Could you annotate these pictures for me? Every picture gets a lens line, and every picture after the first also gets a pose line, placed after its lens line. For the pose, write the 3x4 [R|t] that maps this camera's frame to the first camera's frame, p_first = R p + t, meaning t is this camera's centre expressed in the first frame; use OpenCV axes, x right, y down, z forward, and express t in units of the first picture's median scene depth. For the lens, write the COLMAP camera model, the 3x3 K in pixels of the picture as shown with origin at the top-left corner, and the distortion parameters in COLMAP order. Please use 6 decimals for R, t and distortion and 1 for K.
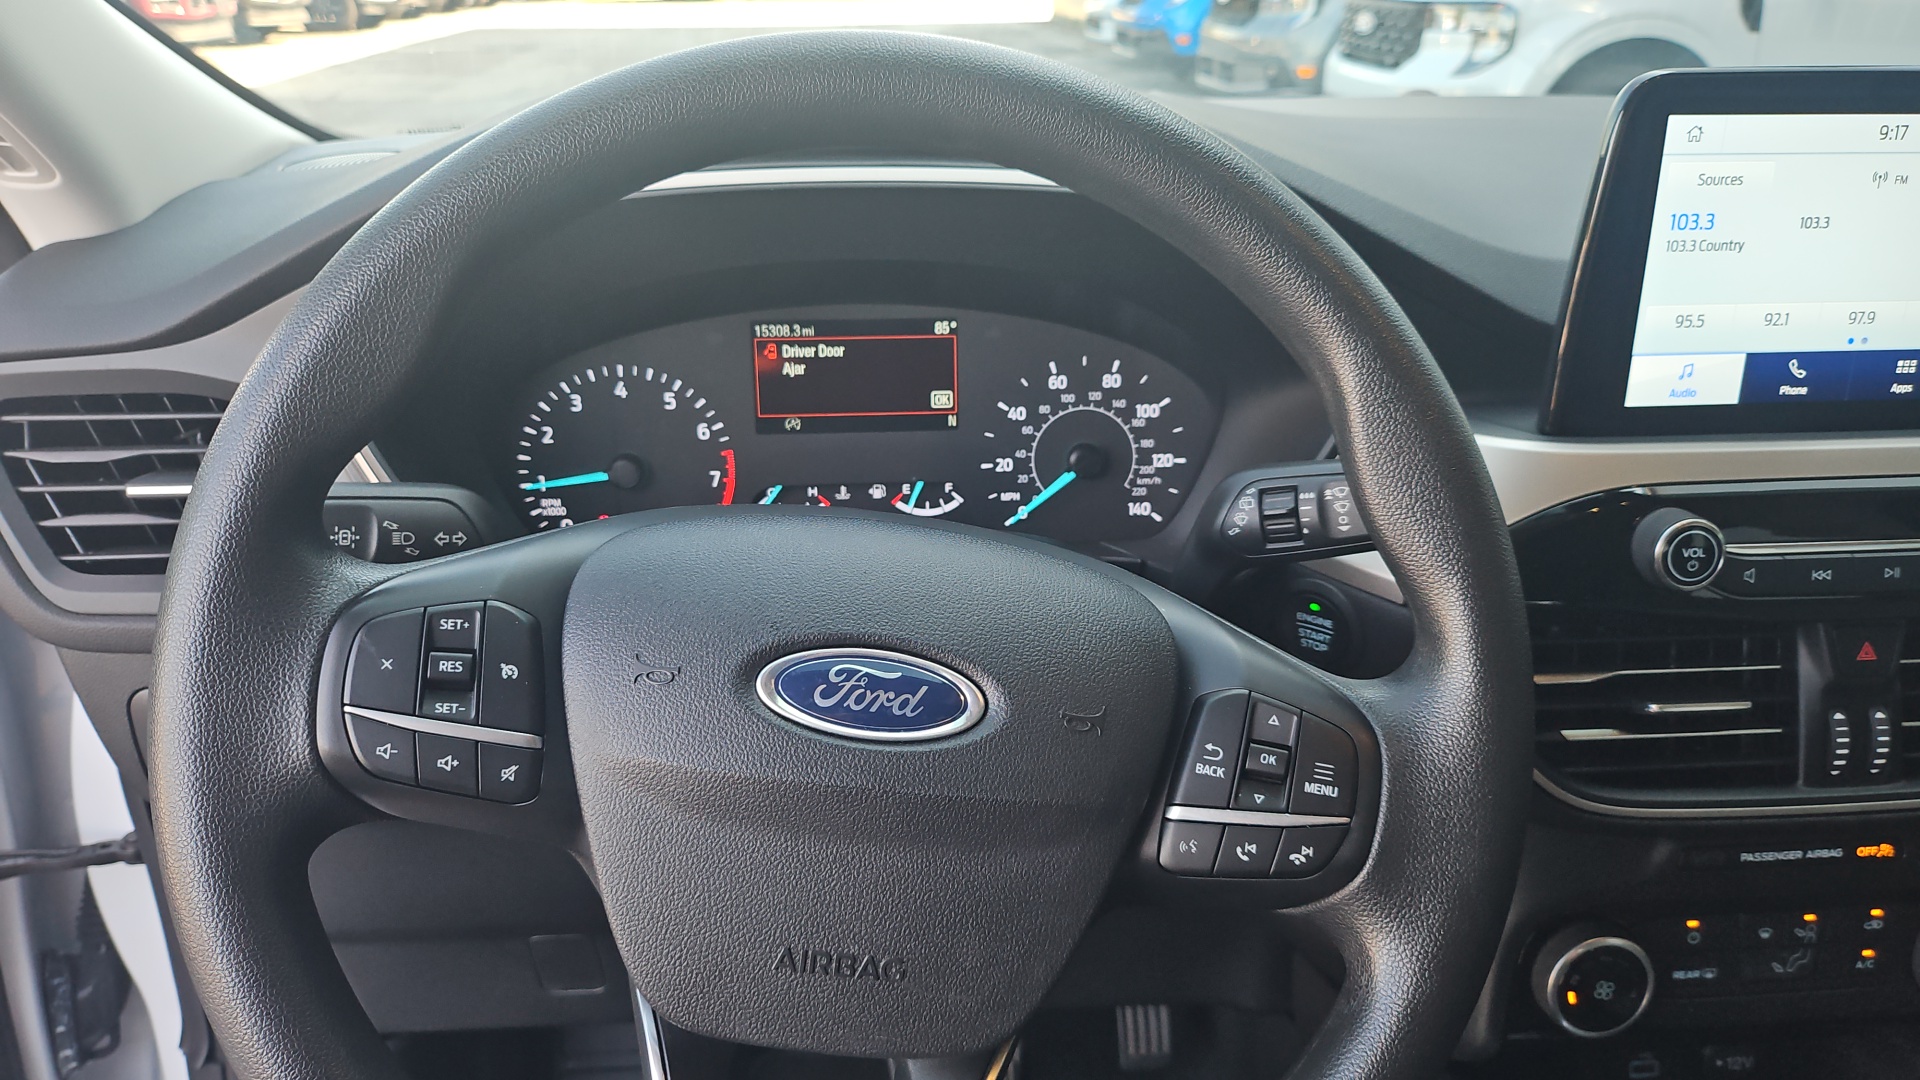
lens RADIAL K [[1434.2, 0, 961.8], [0, 1434.2, 535.7], [0, 0, 1]] dist [0.026357, -0.060457]
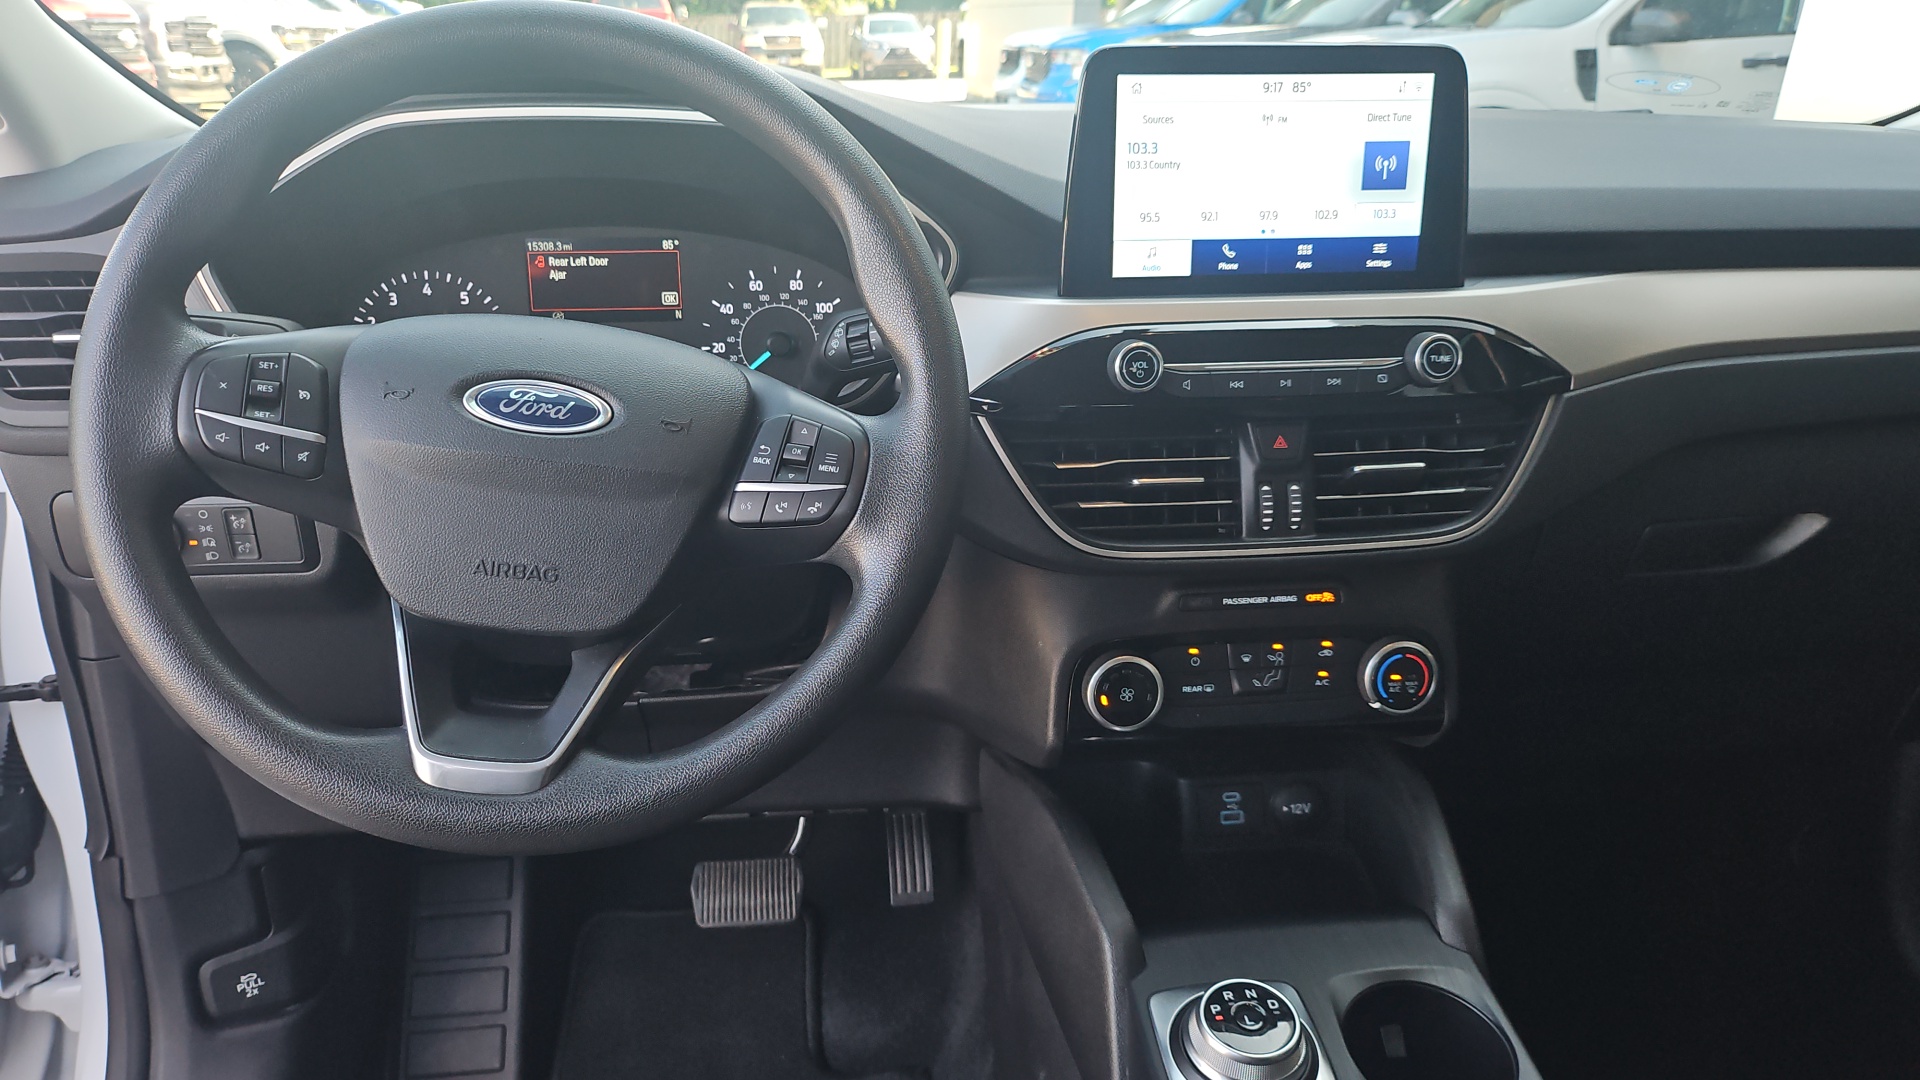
lens RADIAL K [[1434.2, 0, 988.9], [0, 1434.2, 551.8], [0, 0, 1]] dist [0.026357, -0.060457]
pose [[0.998114, -0.013284, 0.059935, 0.224907], [0.015970, 0.998880, -0.044550, 0.233213], [-0.059276, 0.045423, 0.997208, -0.404727]]
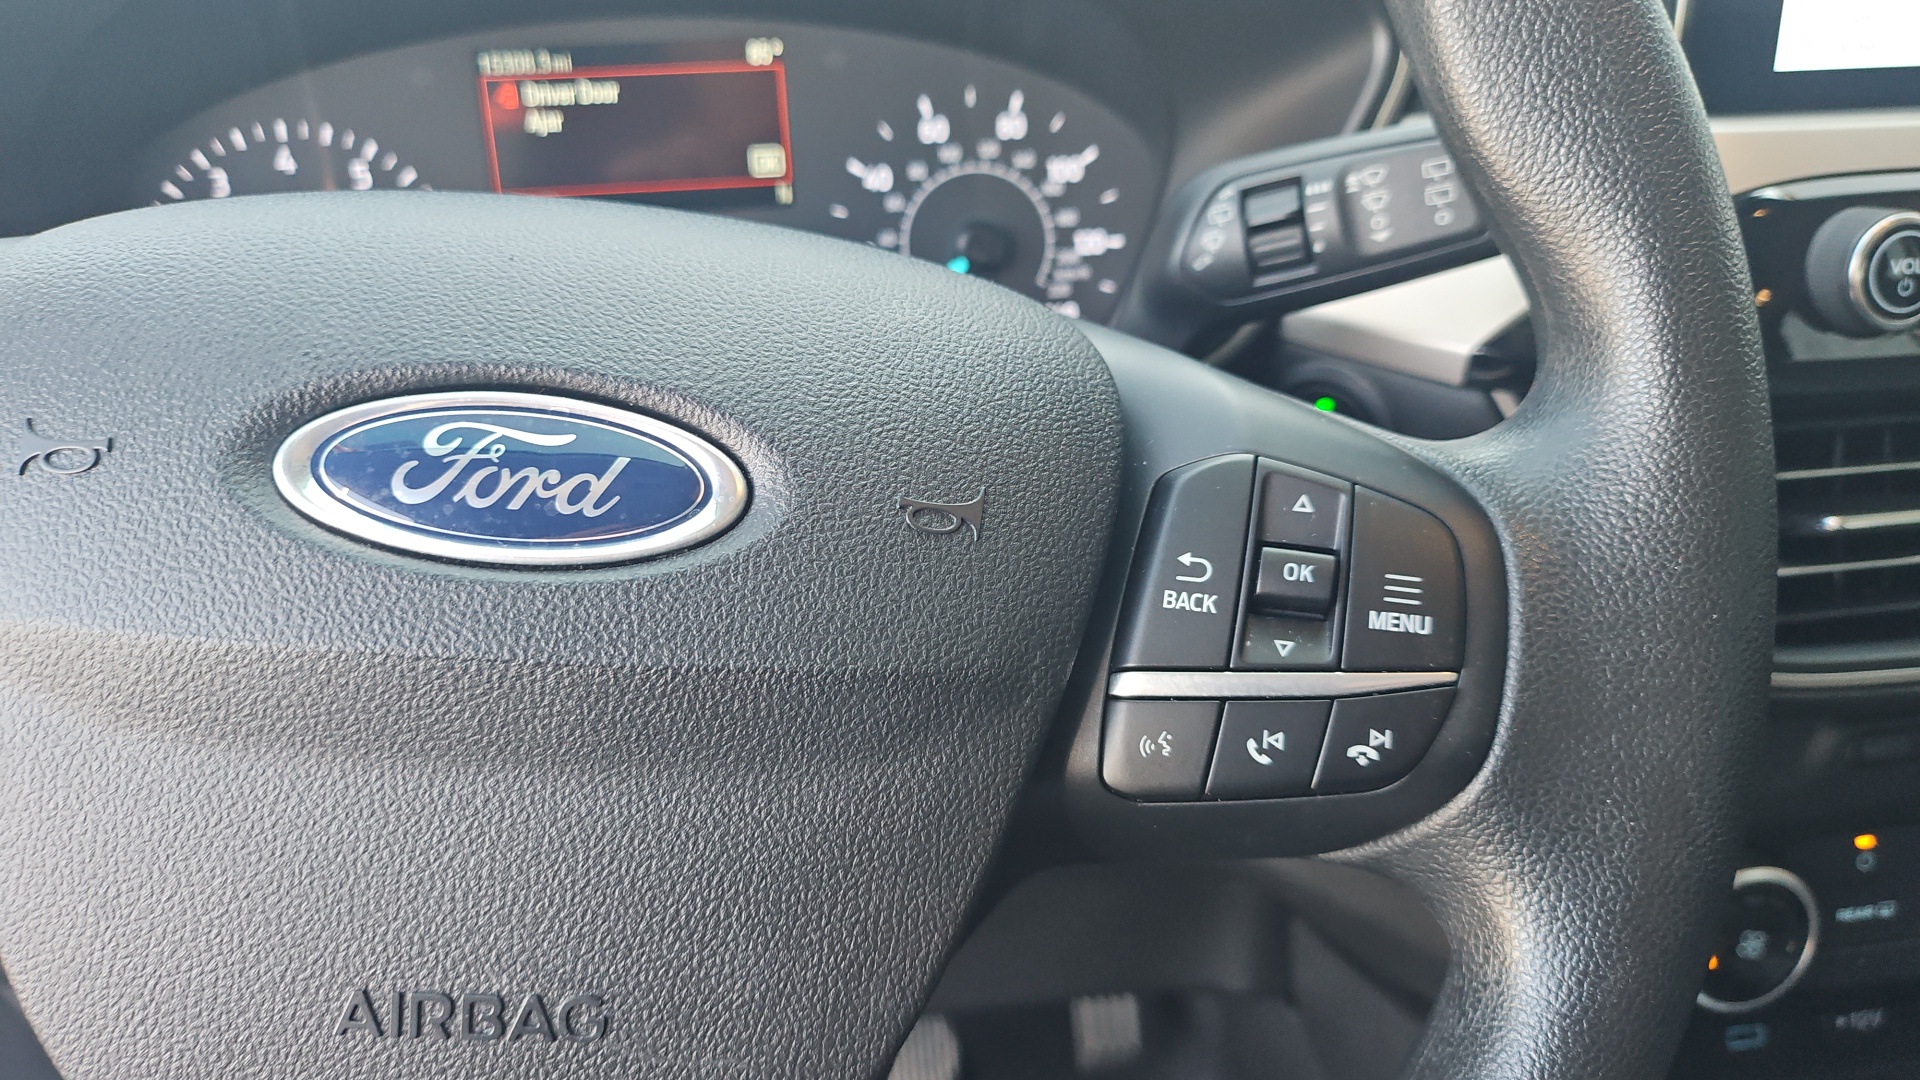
lens RADIAL K [[1434.2, 0, 980.2], [0, 1434.2, 580.4], [0, 0, 1]] dist [0.026357, -0.060457]
pose [[0.997371, -0.053555, 0.048812, 0.048346], [0.051286, 0.997596, 0.046605, 0.087530], [-0.051191, -0.043979, 0.997720, 0.327376]]
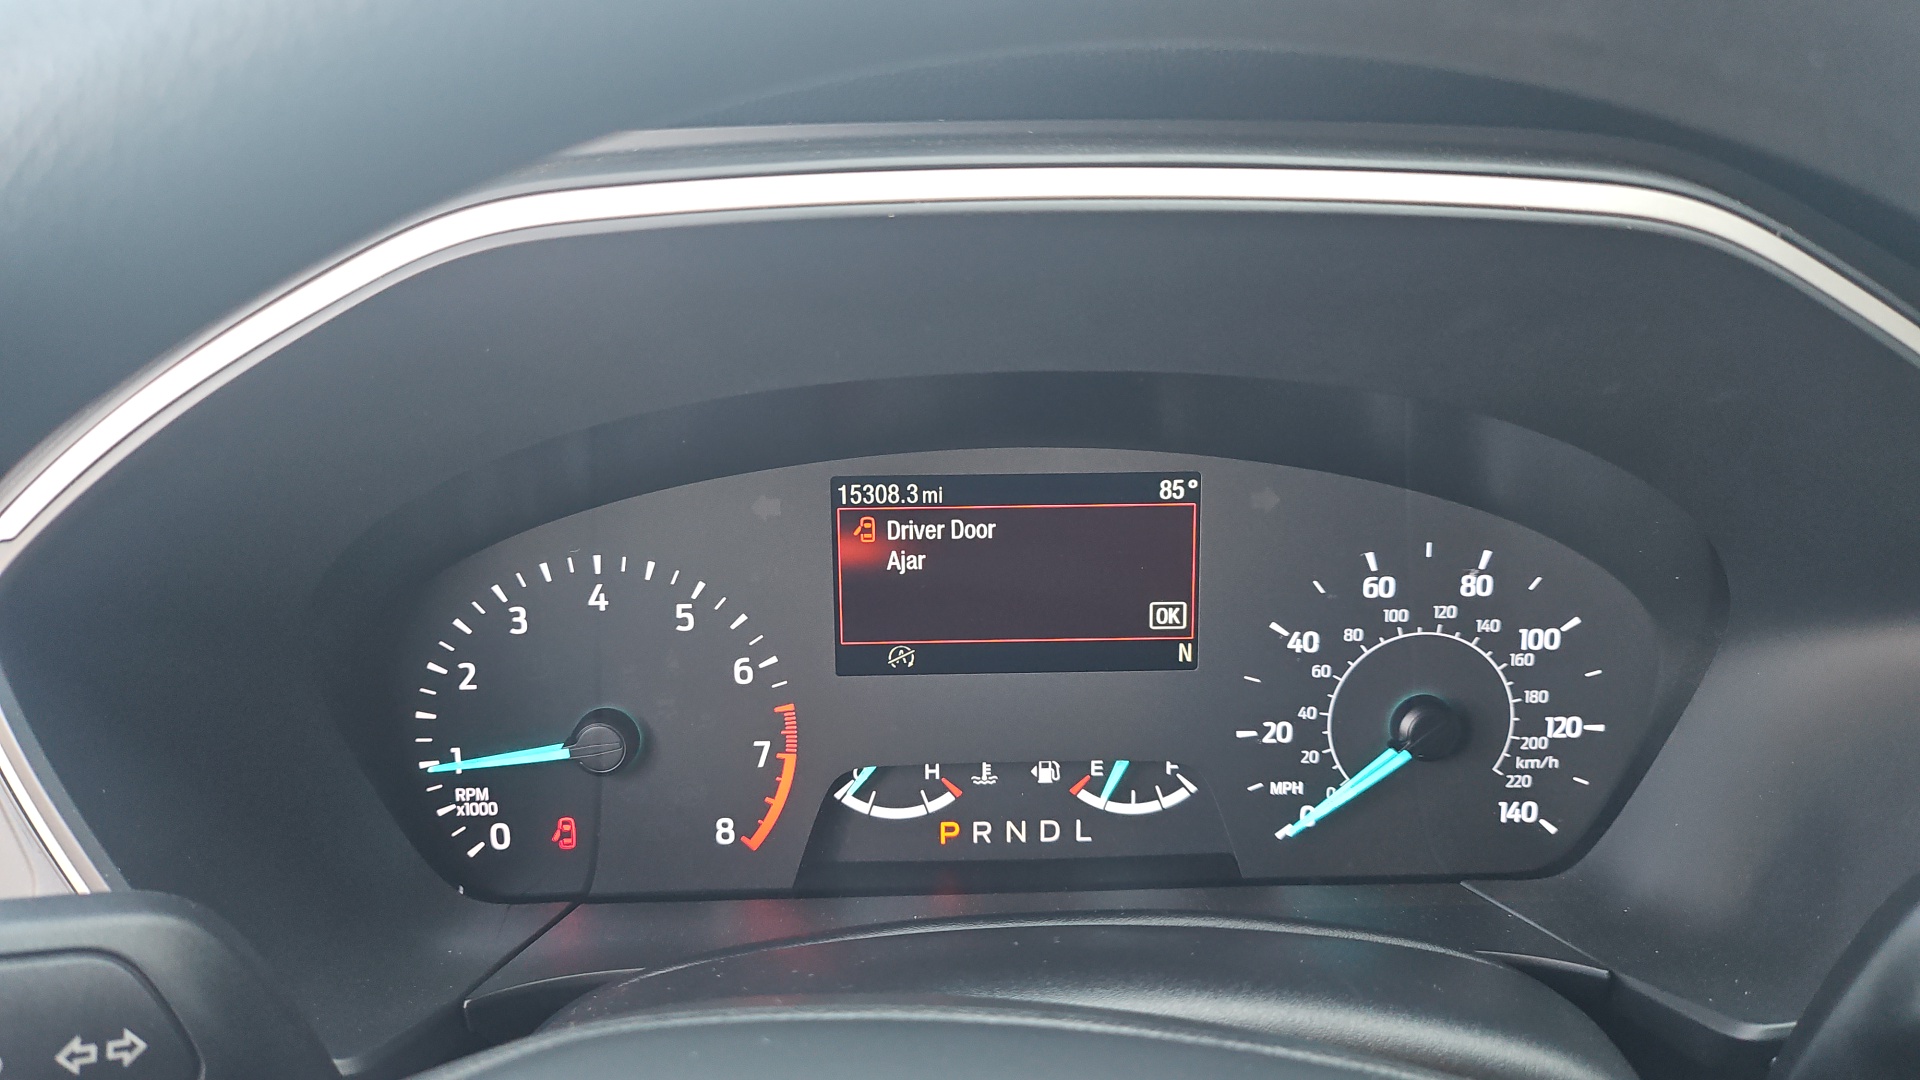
lens RADIAL K [[1434.2, 0, 952.6], [0, 1434.2, 539.4], [0, 0, 1]] dist [0.026357, -0.060457]
pose [[0.999029, 0.007202, -0.043454, -0.081715], [-0.010346, 0.997311, -0.072556, -0.092428], [0.042814, 0.072936, 0.996417, 0.485198]]
